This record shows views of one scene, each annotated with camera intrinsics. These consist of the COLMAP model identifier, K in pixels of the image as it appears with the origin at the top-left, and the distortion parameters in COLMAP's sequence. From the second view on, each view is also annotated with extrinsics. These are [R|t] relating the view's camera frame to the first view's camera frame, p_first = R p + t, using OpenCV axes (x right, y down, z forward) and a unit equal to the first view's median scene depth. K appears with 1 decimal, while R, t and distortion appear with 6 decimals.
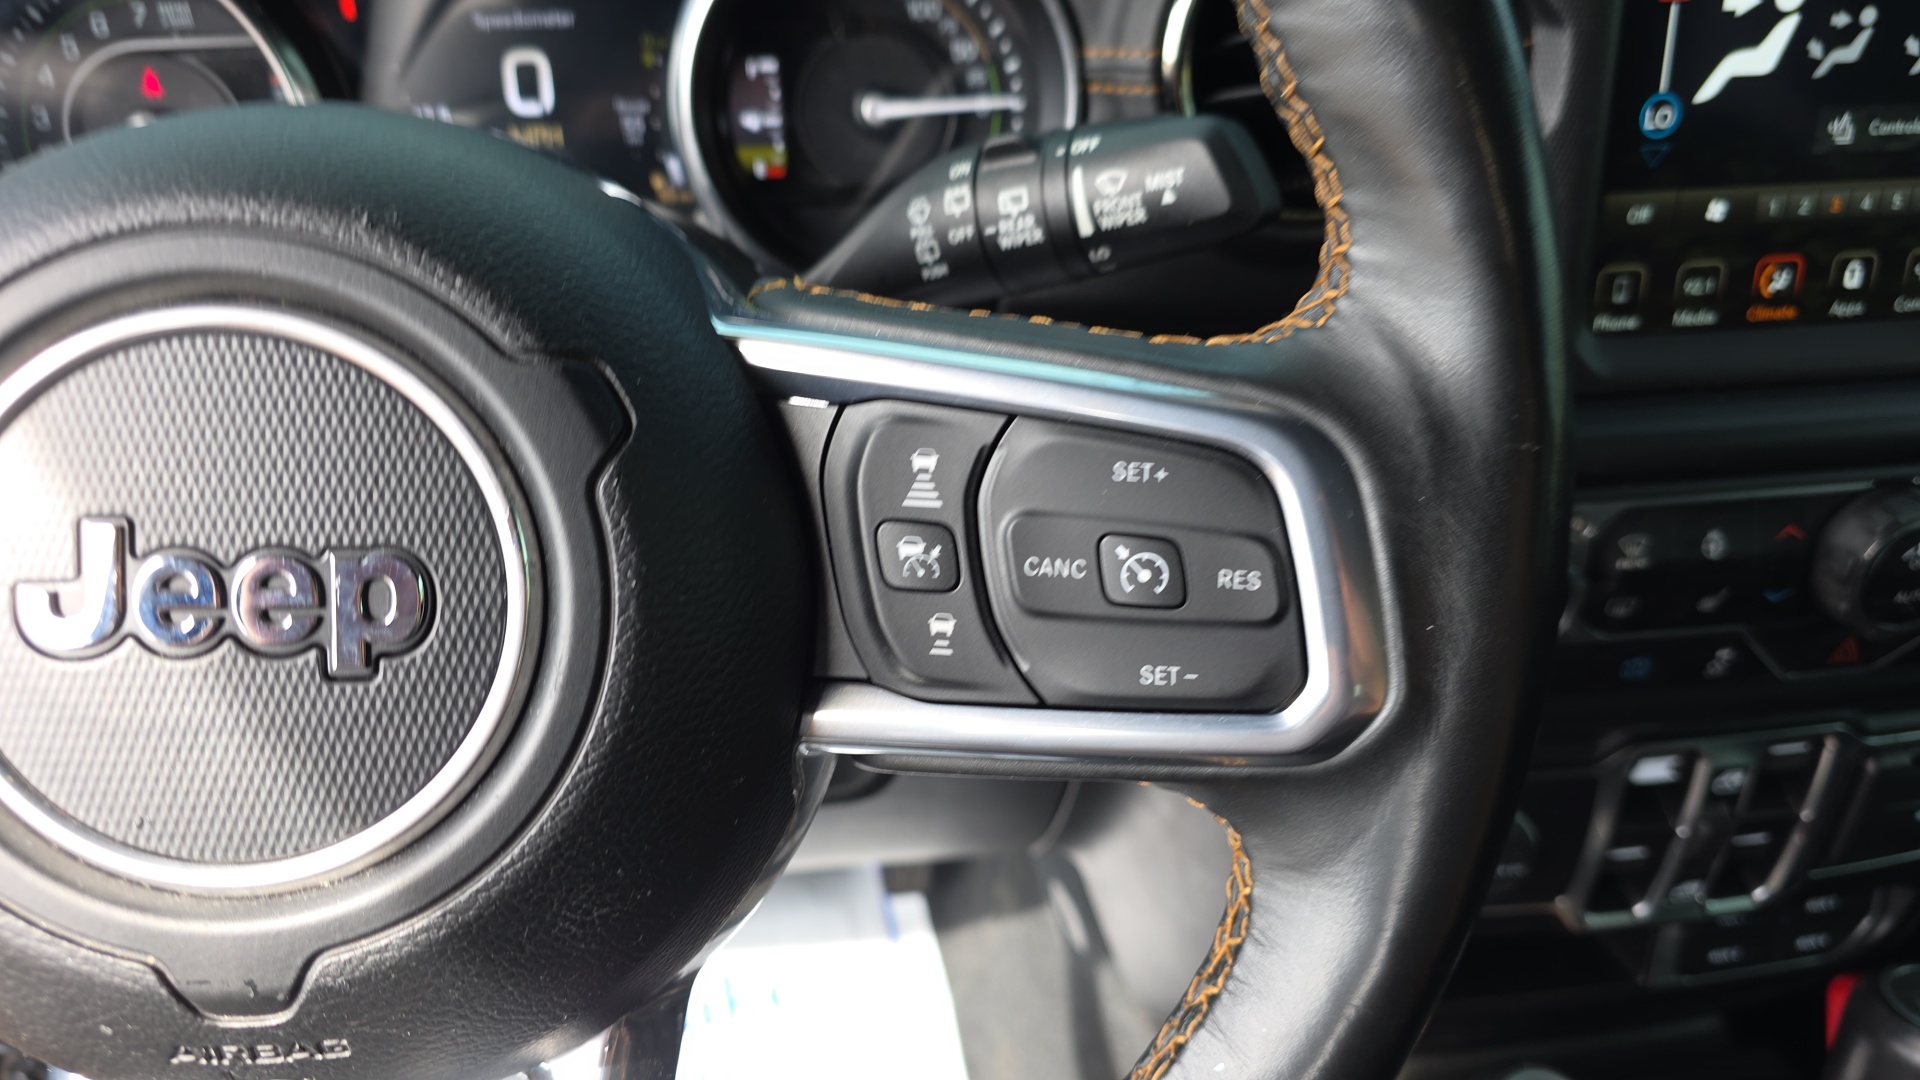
lens RADIAL K [[1352.5, 0, 967.8], [0, 1352.5, 566.6], [0, 0, 1]] dist [0.030135, -0.059318]
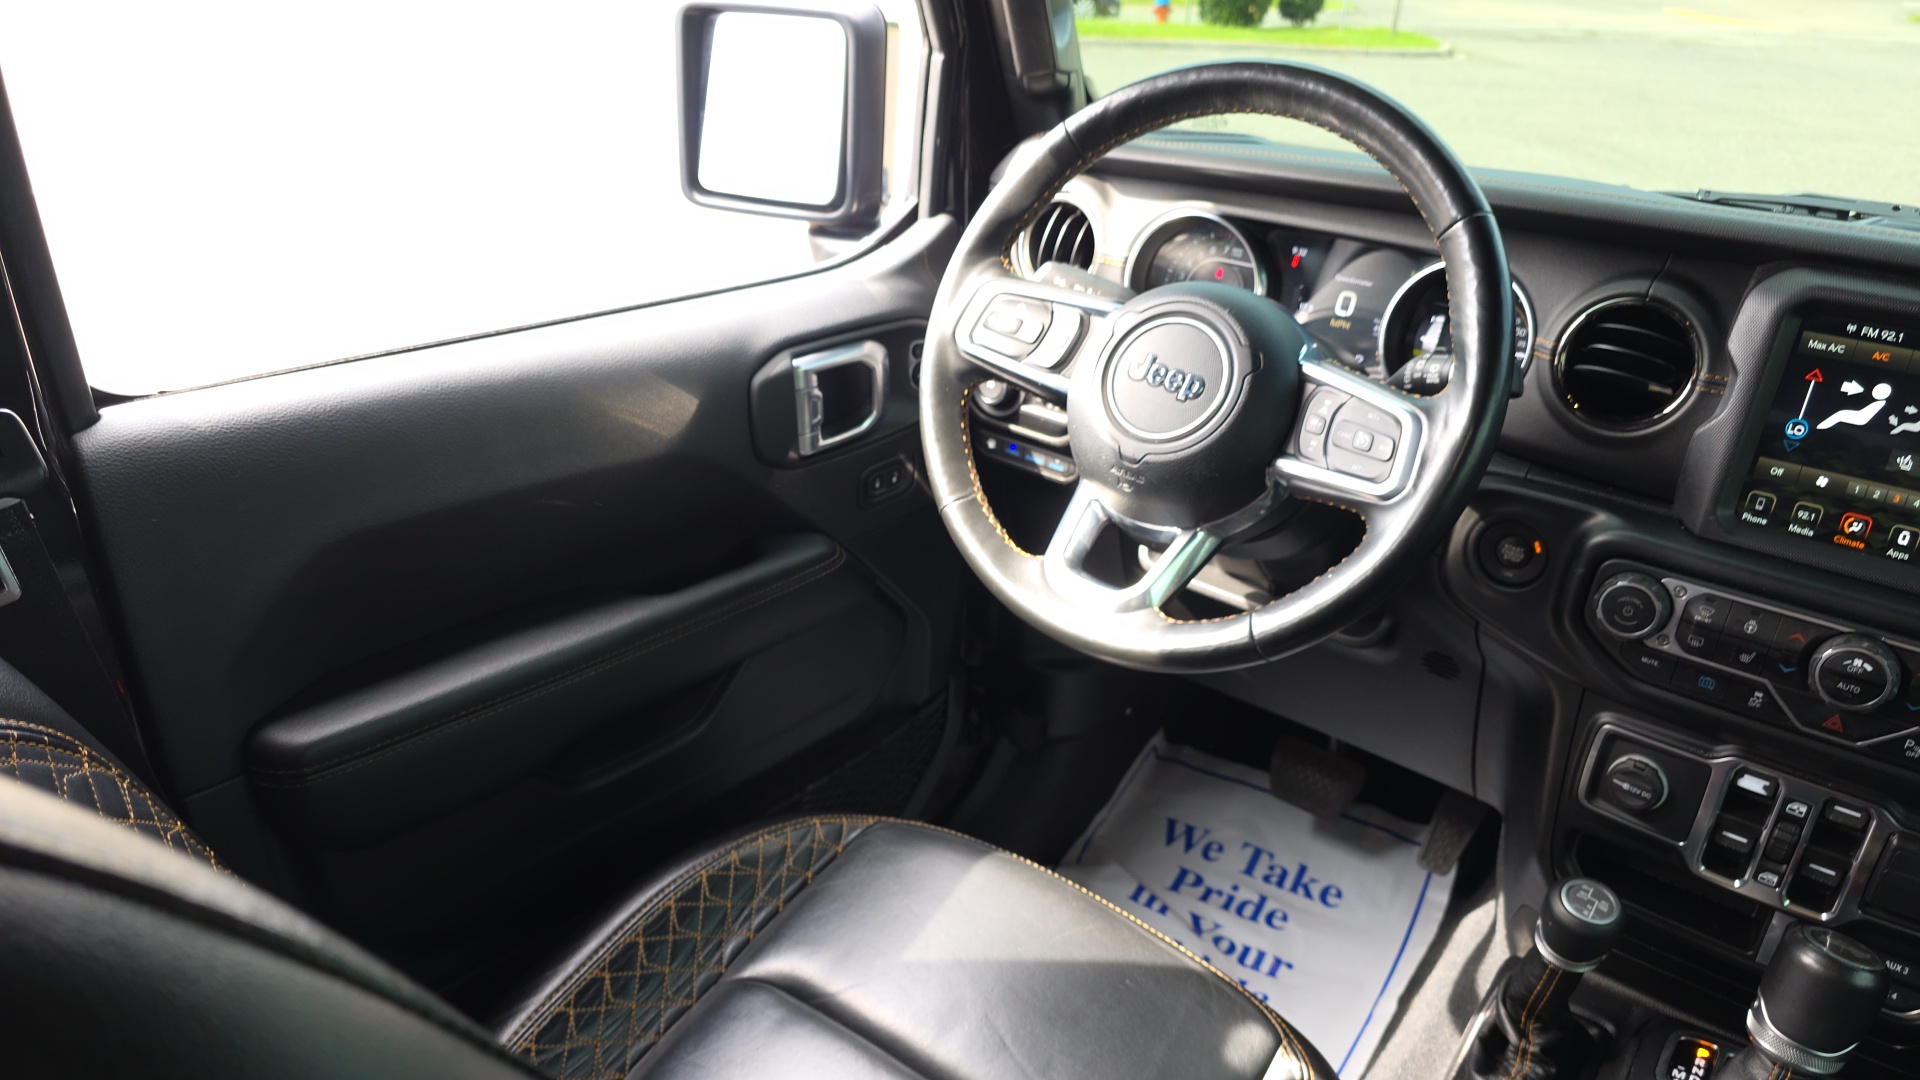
lens RADIAL K [[1319.1, 0, 921.8], [0, 1319.1, 571.9], [0, 0, 1]] dist [0.037630, -0.043387]
pose [[0.696710, 0.345981, -0.628405, 1.211619], [-0.436592, 0.899589, 0.011239, 0.582451], [0.569195, 0.266526, 0.777805, -1.759829]]
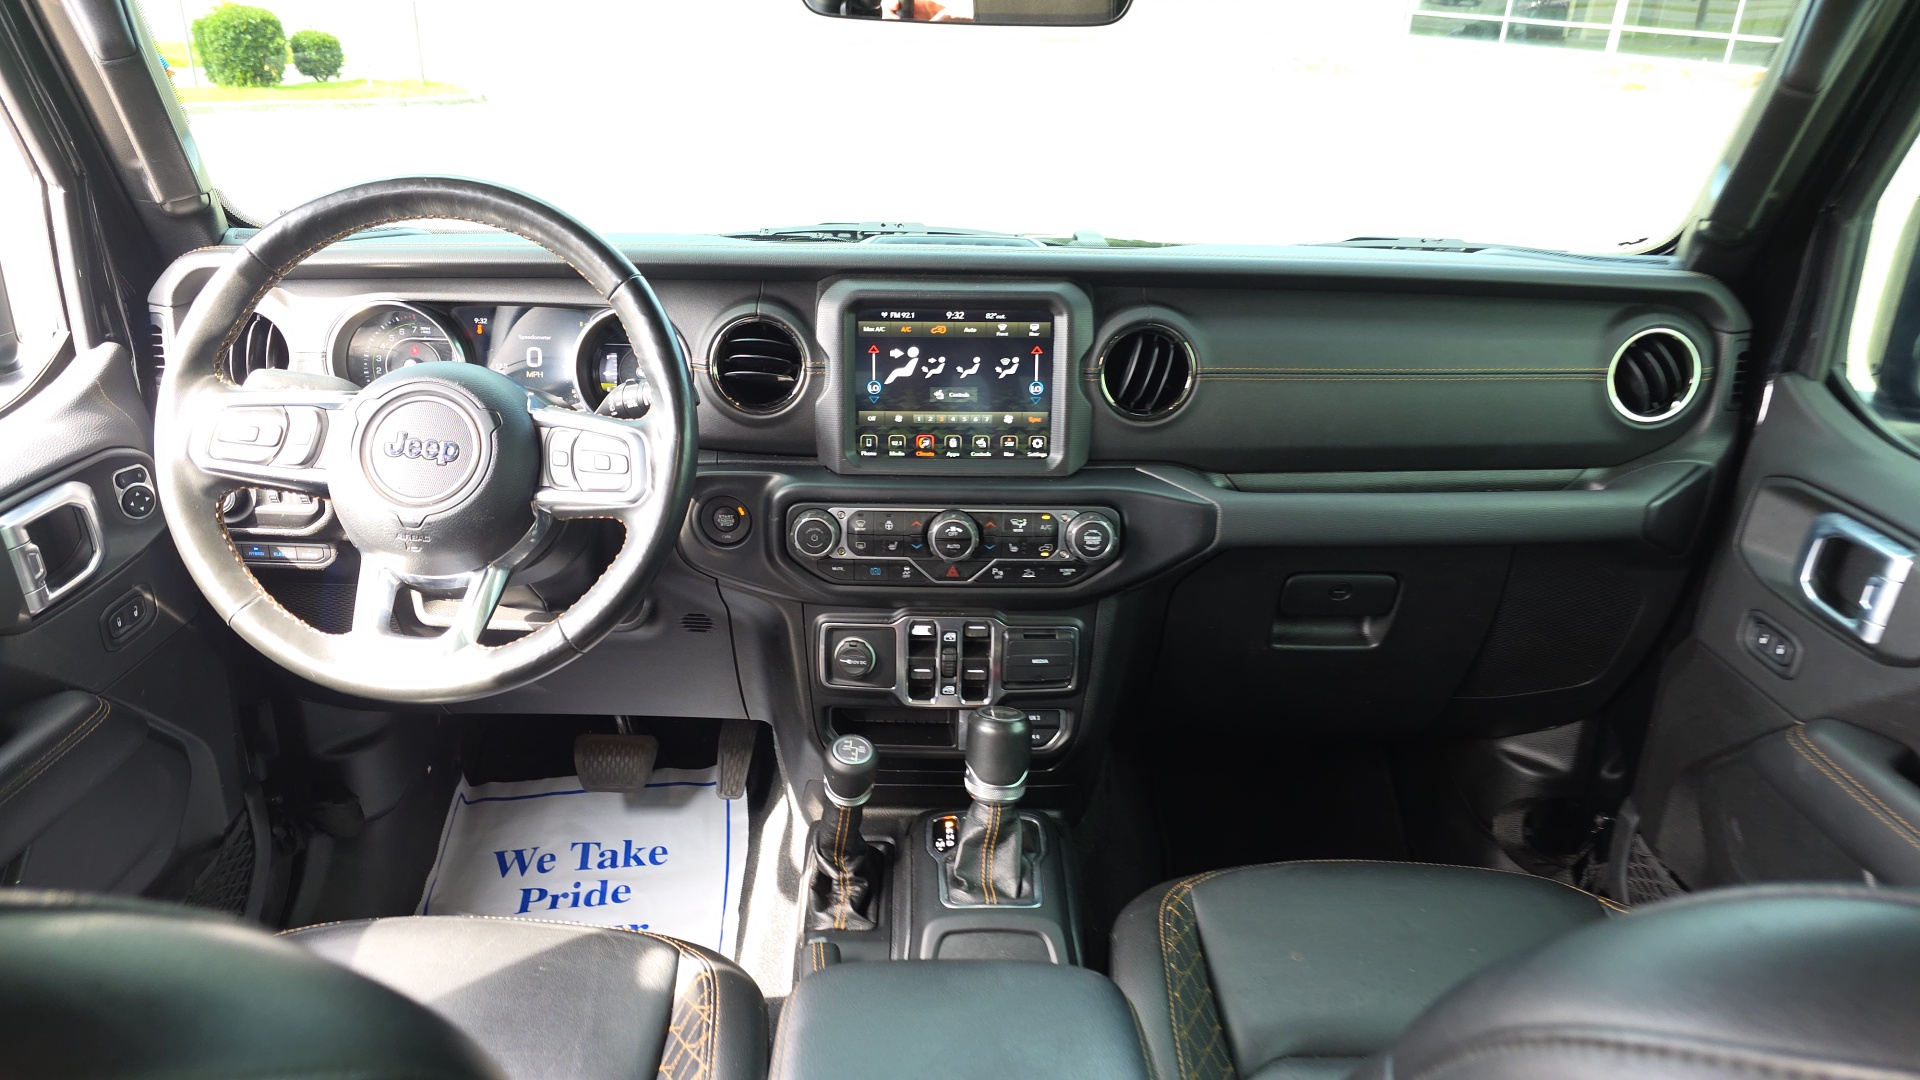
lens RADIAL K [[1296.2, 0, 926.0], [0, 1296.2, 537.7], [0, 0, 1]] dist [0.116995, -0.139603]
pose [[0.991304, 0.064217, -0.114855, 1.273890], [-0.086441, 0.975887, -0.200432, 0.766375], [0.099215, 0.208617, 0.972952, -2.353778]]
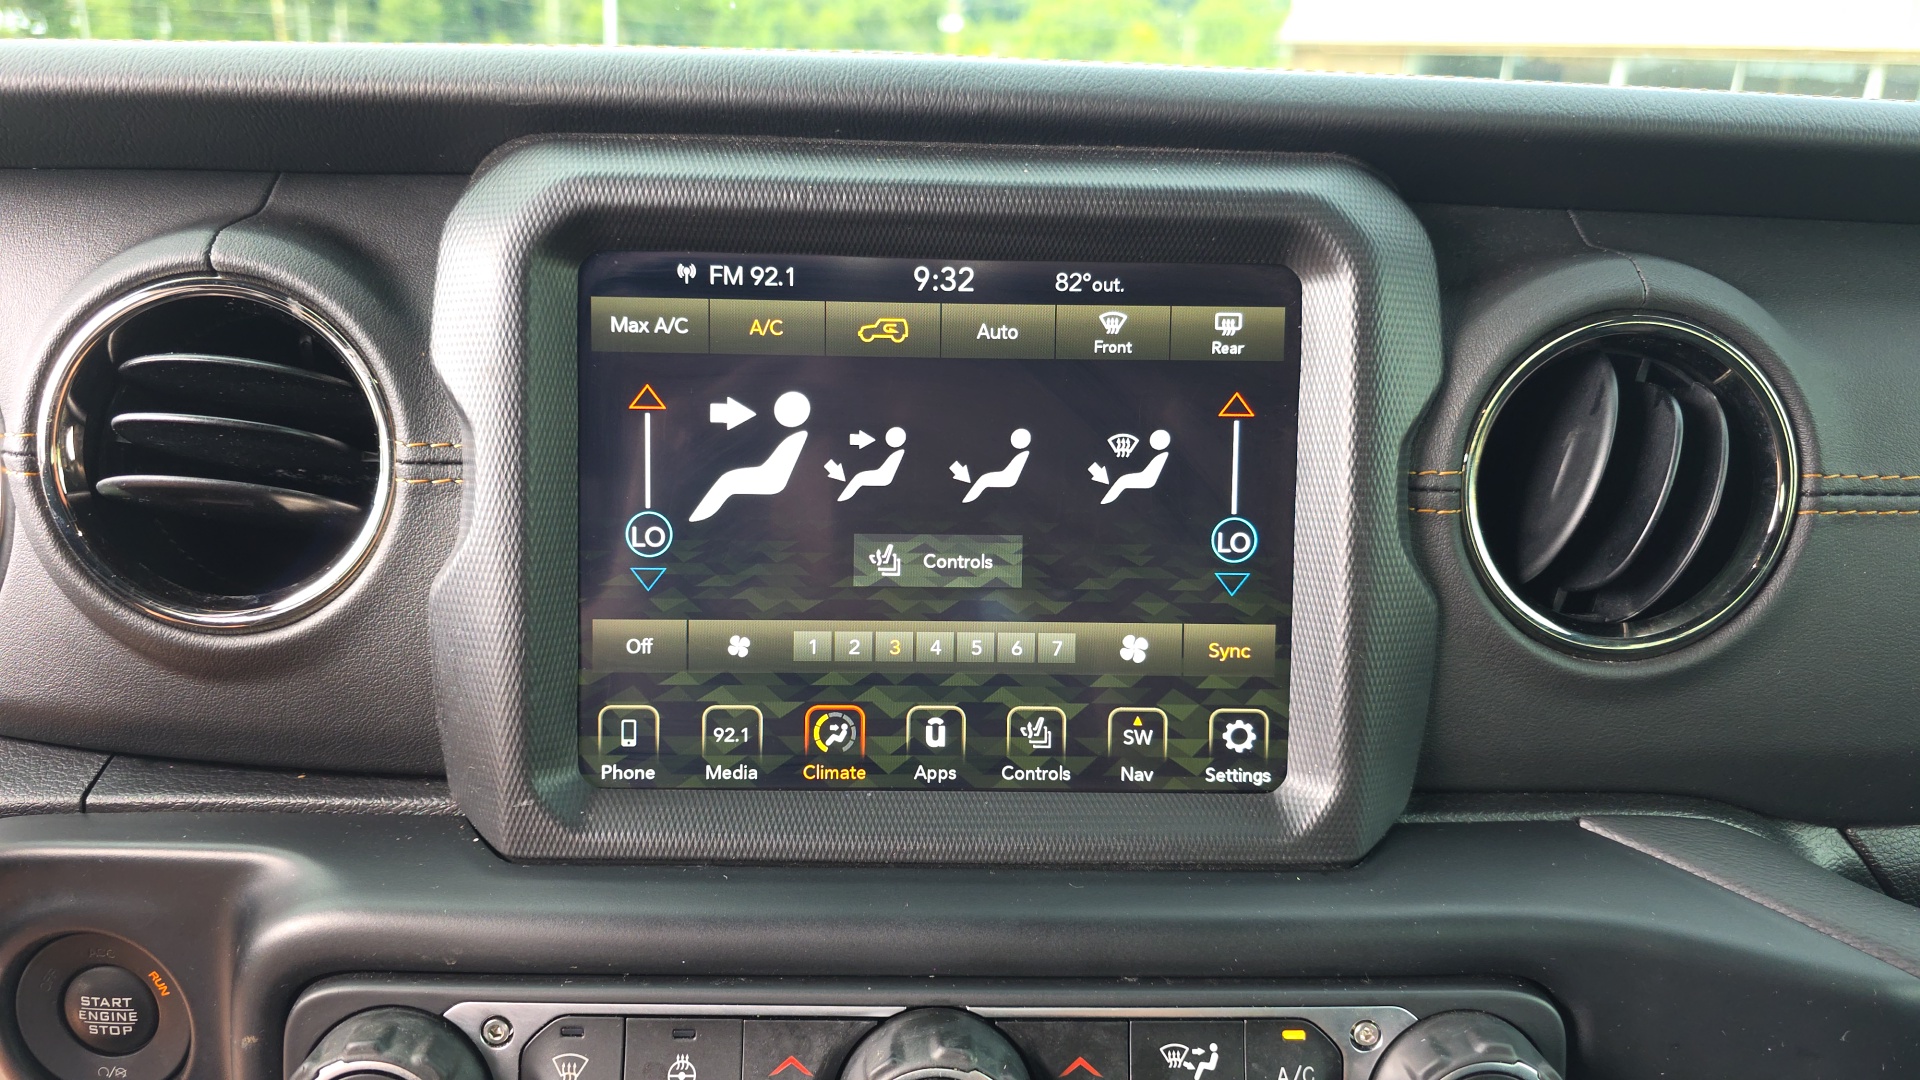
lens RADIAL K [[1306.5, 0, 936.3], [0, 1306.5, 542.0], [0, 0, 1]] dist [0.056185, -0.063170]
pose [[0.993243, 0.054332, -0.102549, 0.994183], [-0.083933, 0.946552, -0.311438, -0.105938], [0.080147, 0.317941, 0.944717, 0.287606]]
